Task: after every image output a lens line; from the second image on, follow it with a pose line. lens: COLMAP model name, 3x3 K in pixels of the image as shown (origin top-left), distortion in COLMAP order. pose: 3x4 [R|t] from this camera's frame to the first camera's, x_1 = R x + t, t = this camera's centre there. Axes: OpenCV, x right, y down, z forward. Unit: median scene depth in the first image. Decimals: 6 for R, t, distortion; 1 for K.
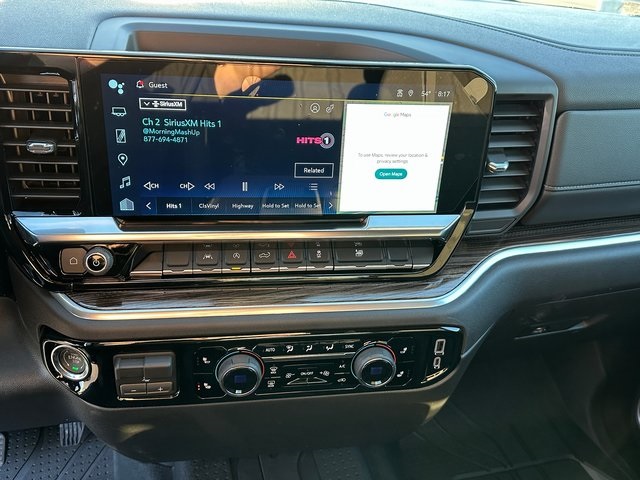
lens RADIAL K [[541.0, 0, 317.9], [0, 541.0, 236.1], [0, 0, 1]] dist [0.154781, -0.310470]
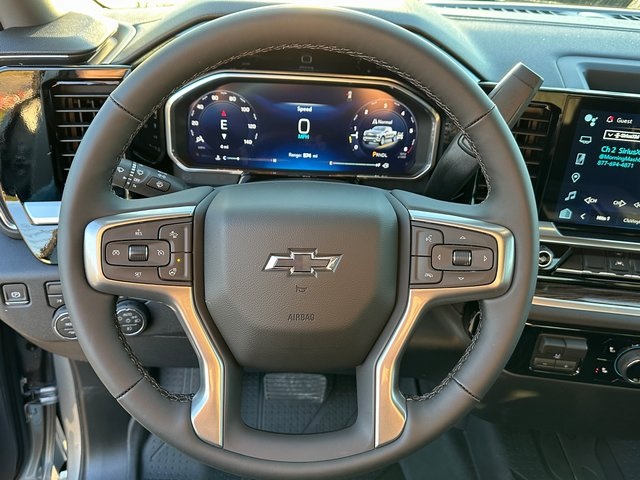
lens RADIAL K [[541.0, 0, 317.9], [0, 541.0, 236.1], [0, 0, 1]] dist [0.154781, -0.310470]
pose [[0.968502, 0.115754, -0.220466, -0.579696], [-0.108802, 0.993113, 0.043462, -0.001079], [0.223979, -0.018105, 0.974426, -0.301763]]
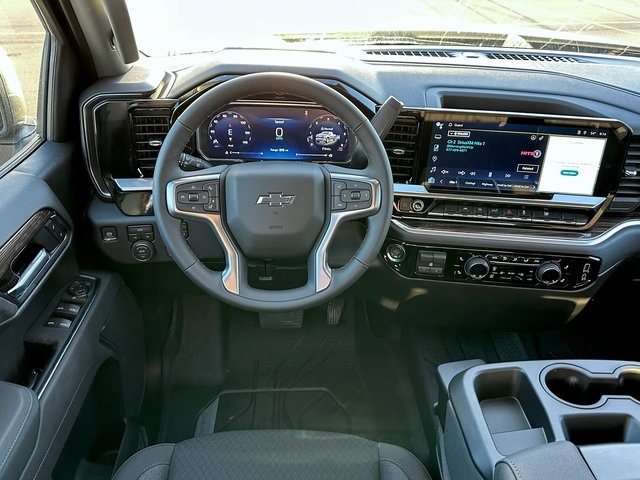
lens RADIAL K [[541.0, 0, 317.9], [0, 541.0, 236.1], [0, 0, 1]] dist [0.154781, -0.310470]
pose [[0.974394, 0.090025, -0.206036, -0.309415], [-0.086492, 0.995910, 0.026108, 0.133032], [0.207544, -0.007619, 0.978196, -1.083223]]
